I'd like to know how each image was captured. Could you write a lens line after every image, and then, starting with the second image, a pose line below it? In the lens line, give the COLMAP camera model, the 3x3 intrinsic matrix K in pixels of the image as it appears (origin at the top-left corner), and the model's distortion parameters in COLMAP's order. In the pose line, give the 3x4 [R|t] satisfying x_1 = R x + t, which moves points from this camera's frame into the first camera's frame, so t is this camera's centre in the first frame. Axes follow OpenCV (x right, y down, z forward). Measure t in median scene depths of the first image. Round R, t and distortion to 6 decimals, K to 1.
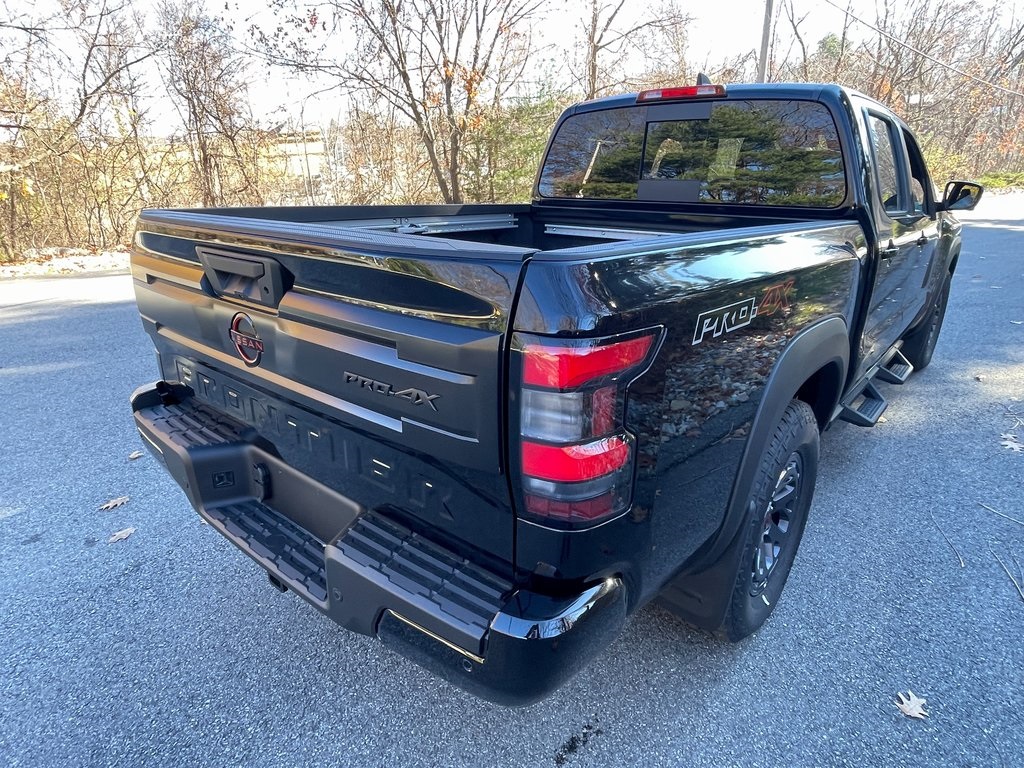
lens RADIAL K [[601.4, 0, 512.0], [0, 601.4, 384.0], [0, 0, 1]] dist [0.003224, 0.000577]
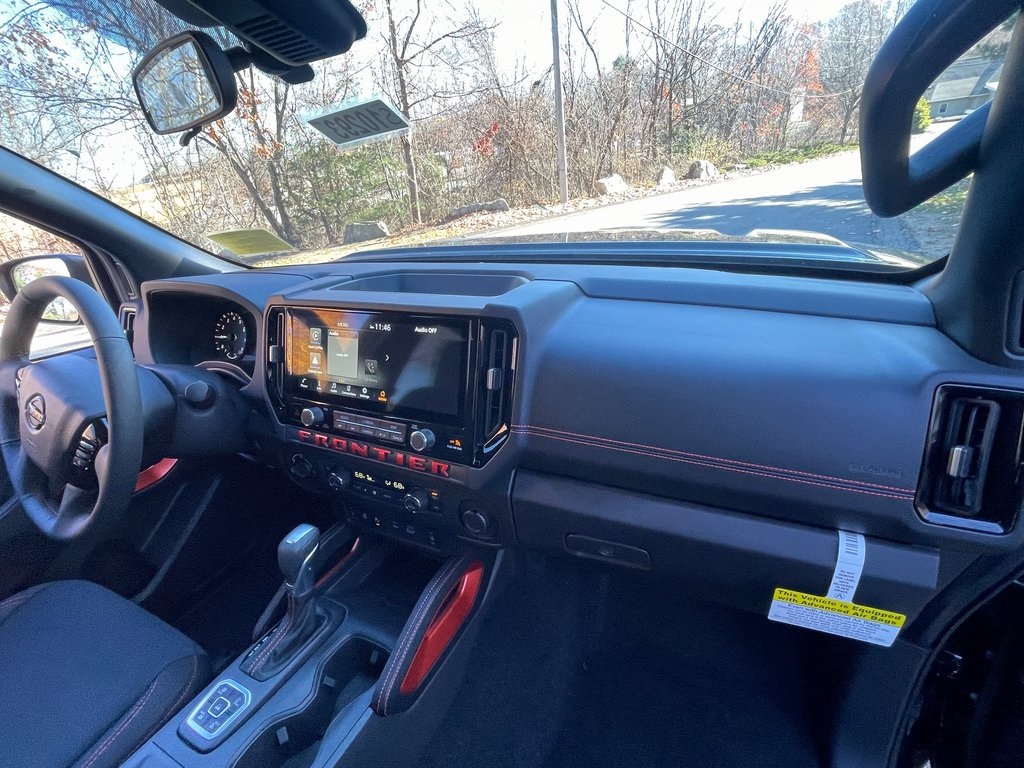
lens RADIAL K [[472.5, 0, 509.5], [0, 472.5, 385.1], [0, 0, 1]] dist [-0.001420, 0.000776]
pose [[0.971079, -0.170873, 0.166759, 0.181734], [0.159648, 0.984036, 0.078646, -0.111793], [-0.177536, -0.049749, 0.982856, 0.313011]]
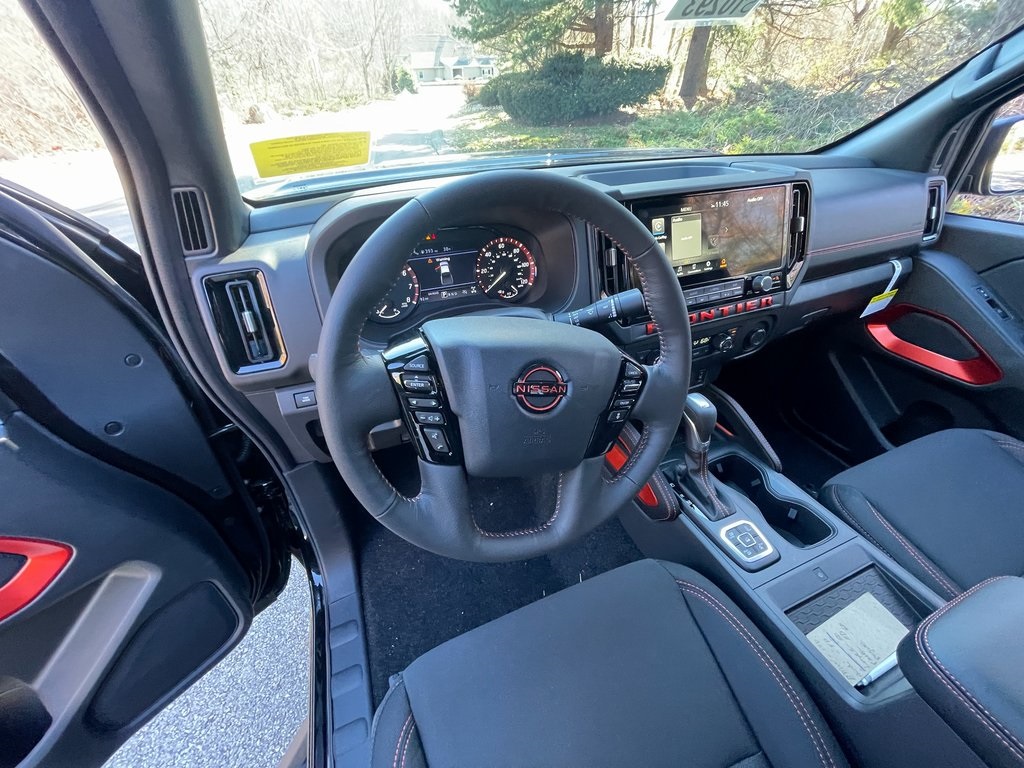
lens RADIAL K [[413.5, 0, 510.3], [0, 413.5, 387.3], [0, 0, 1]] dist [-0.001367, -0.000290]
pose [[0.466262, -0.524556, 0.712349, 0.102301], [0.321351, 0.850660, 0.416067, -0.129776], [-0.824217, 0.034918, 0.565197, 0.367600]]
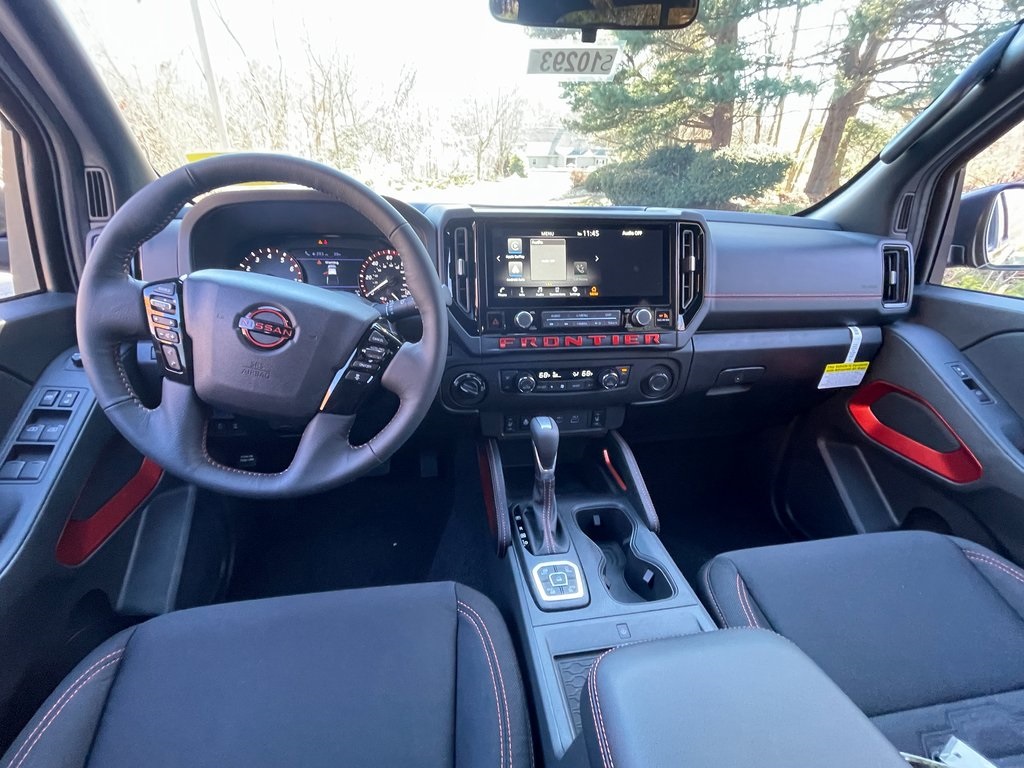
lens RADIAL K [[472.5, 0, 509.5], [0, 472.5, 385.1], [0, 0, 1]] dist [-0.001420, 0.000776]
pose [[0.649446, -0.292325, 0.701973, 0.110536], [0.237556, 0.954946, 0.177891, -0.110465], [-0.722348, 0.051228, 0.689629, 0.335240]]
